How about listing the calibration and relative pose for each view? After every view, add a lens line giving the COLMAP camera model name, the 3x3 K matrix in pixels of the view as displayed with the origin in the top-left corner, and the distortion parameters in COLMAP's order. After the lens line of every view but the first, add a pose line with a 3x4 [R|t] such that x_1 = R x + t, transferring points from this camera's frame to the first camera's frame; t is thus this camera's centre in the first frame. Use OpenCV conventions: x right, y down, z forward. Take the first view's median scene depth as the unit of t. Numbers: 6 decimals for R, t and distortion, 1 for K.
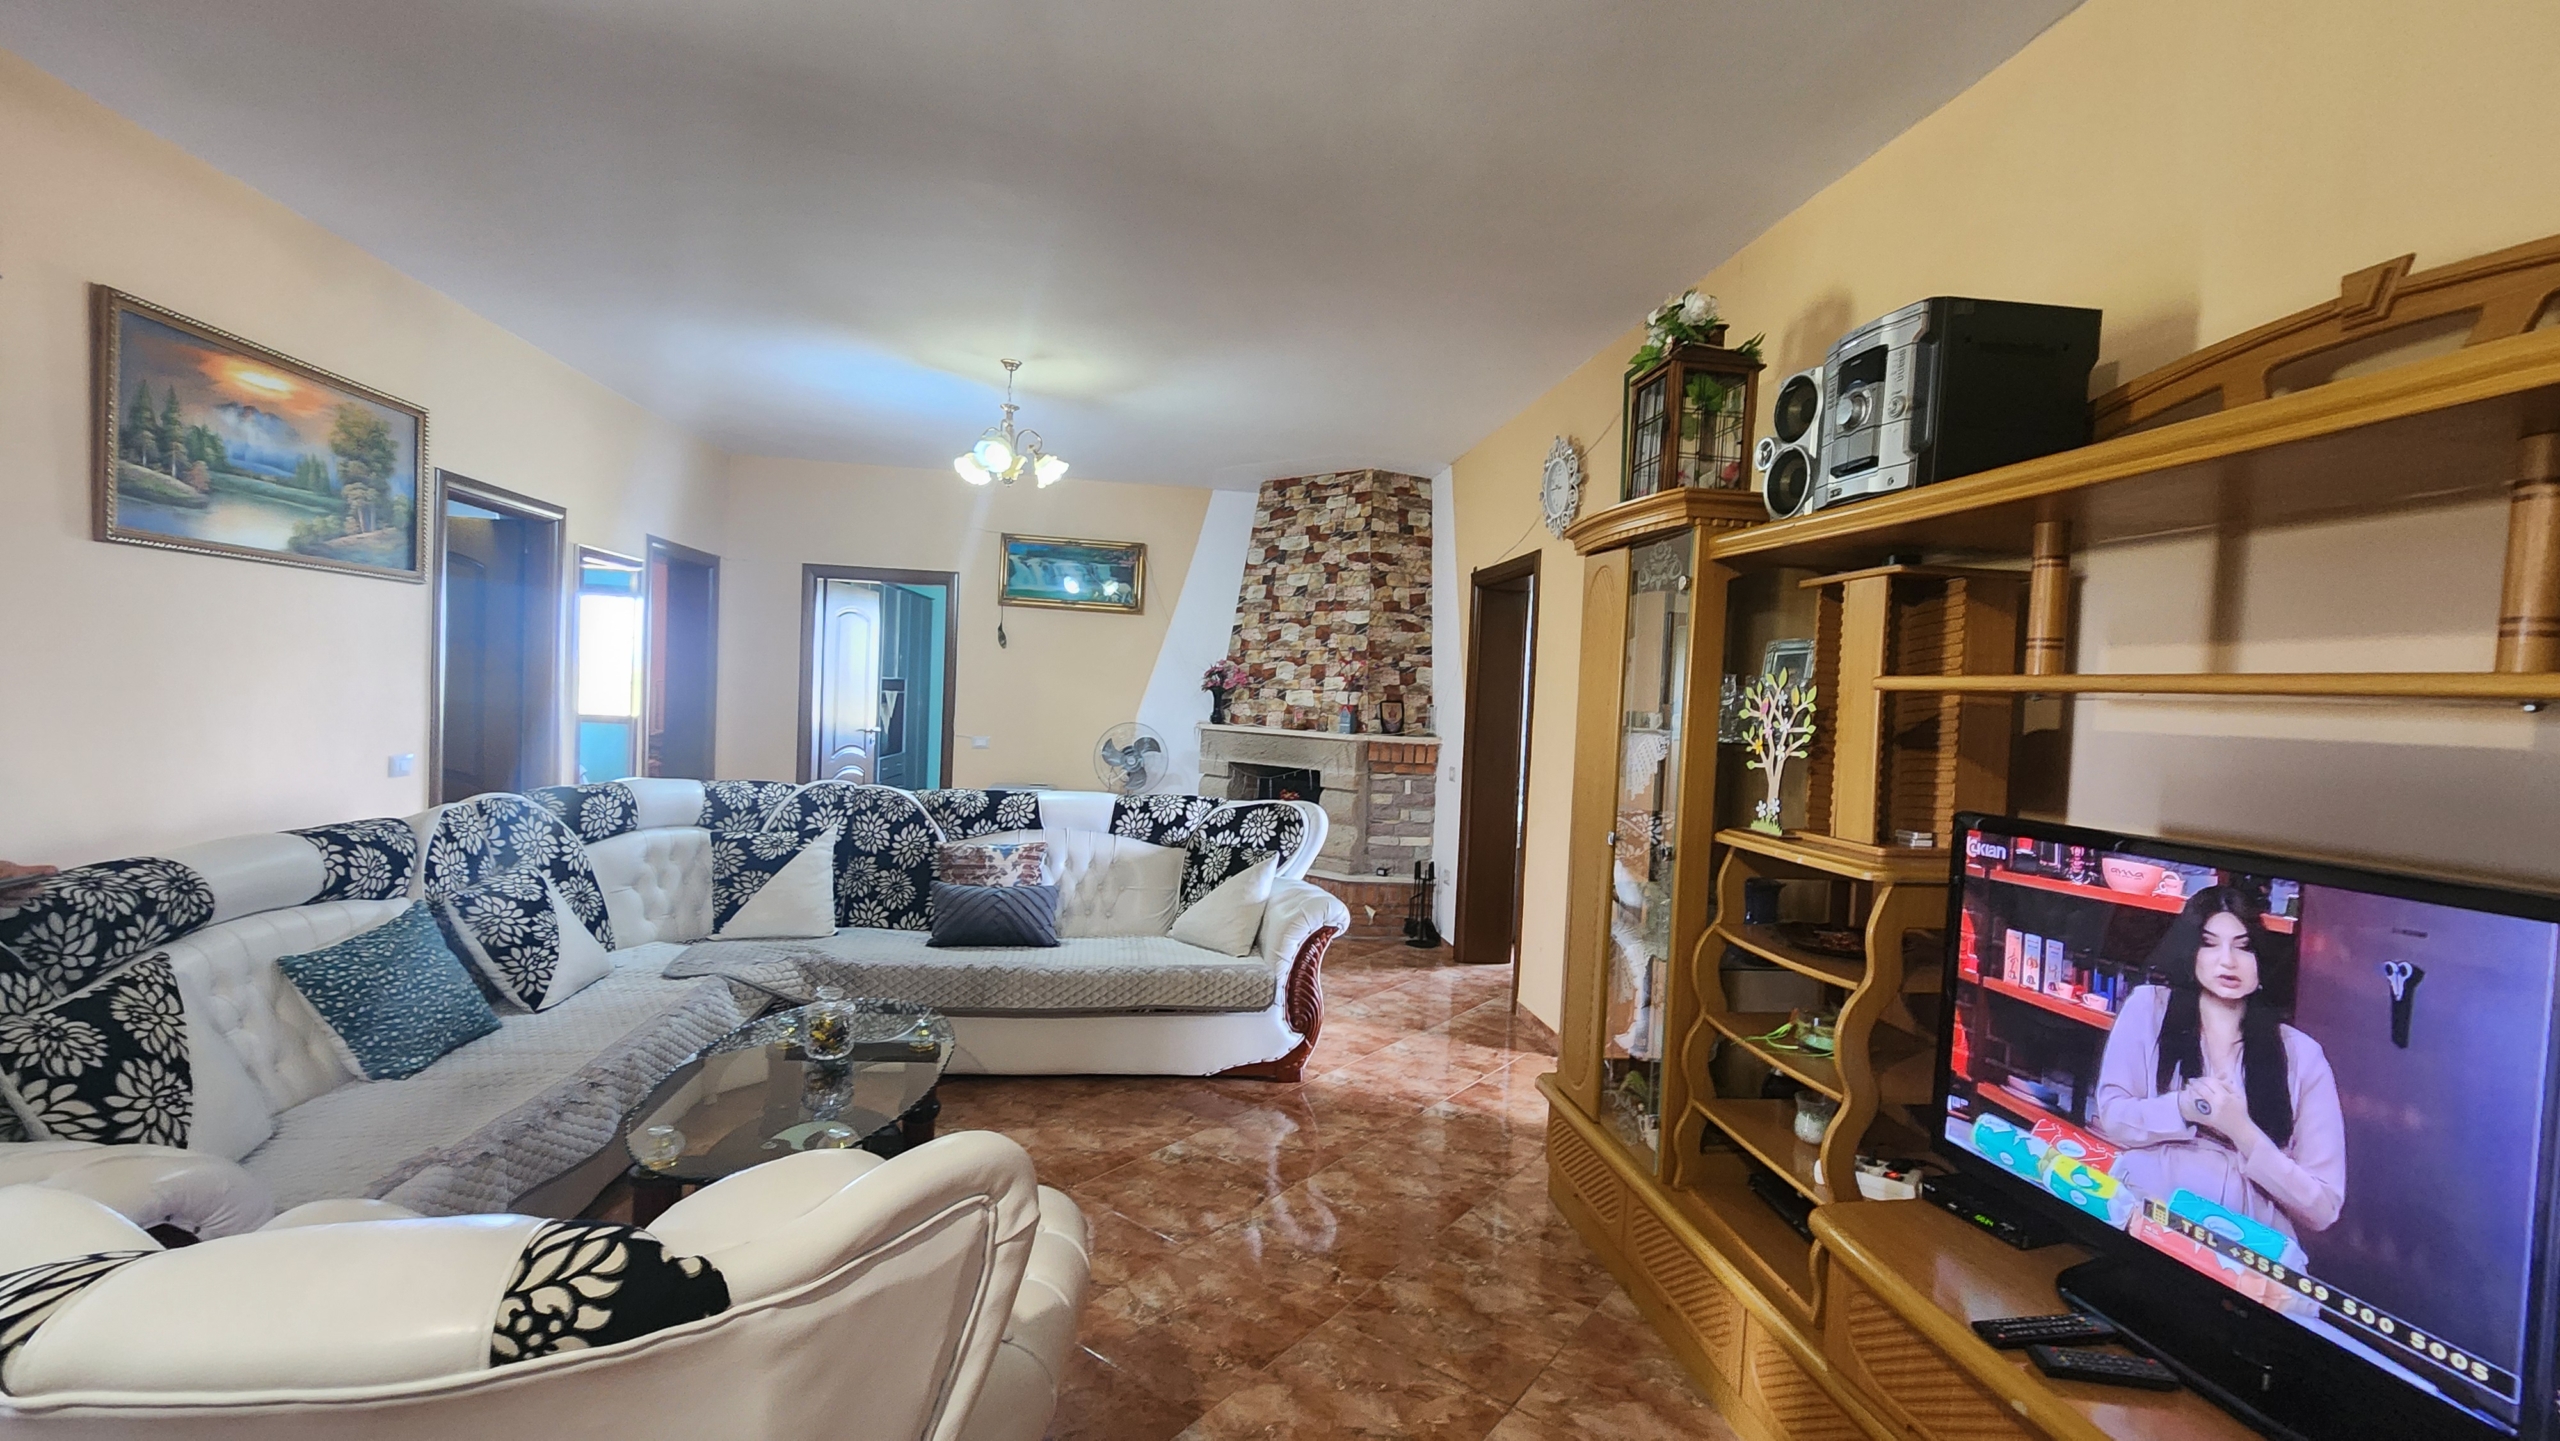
lens RADIAL K [[1078.7, 0, 1285.3], [0, 1078.7, 723.9], [0, 0, 1]] dist [-0.003126, -0.001446]
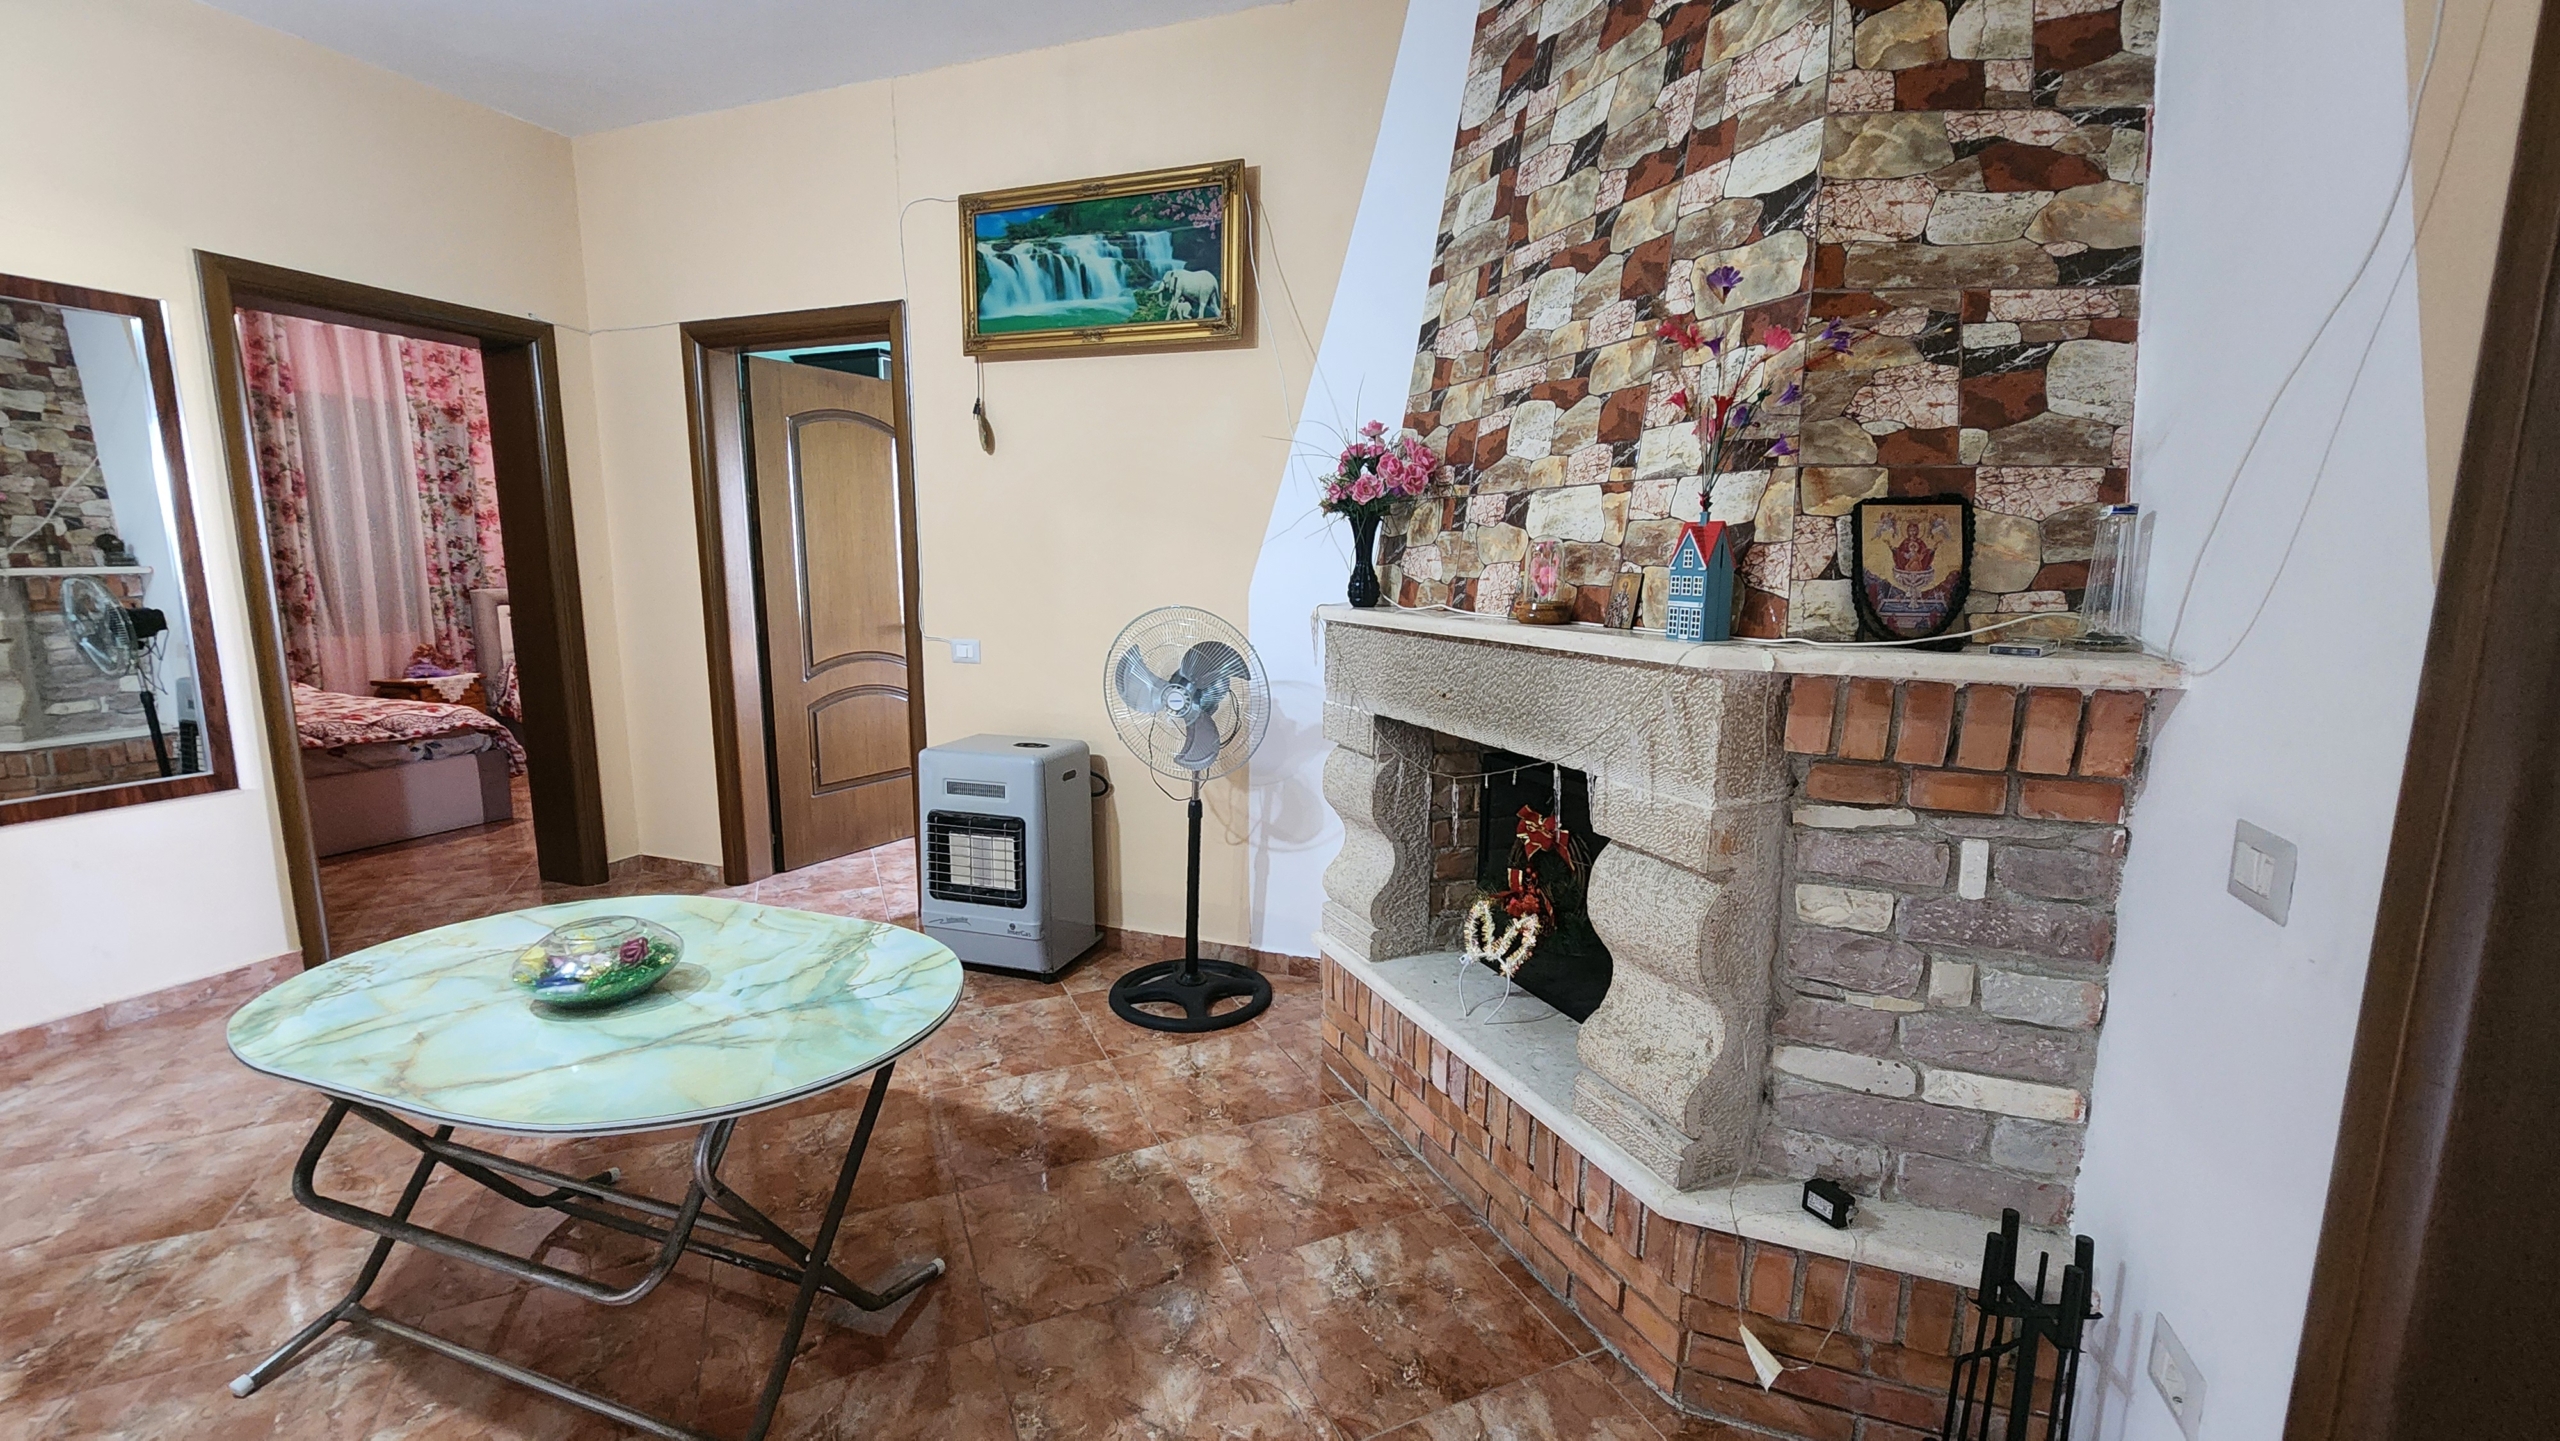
lens RADIAL K [[1078.7, 0, 1258.5], [0, 1078.7, 732.6], [0, 0, 1]] dist [-0.003126, -0.001446]
pose [[0.875584, 0.039419, -0.481456, 0.085945], [0.018685, 0.993156, 0.115295, -0.000438], [0.482705, -0.109946, 0.868854, 0.699637]]
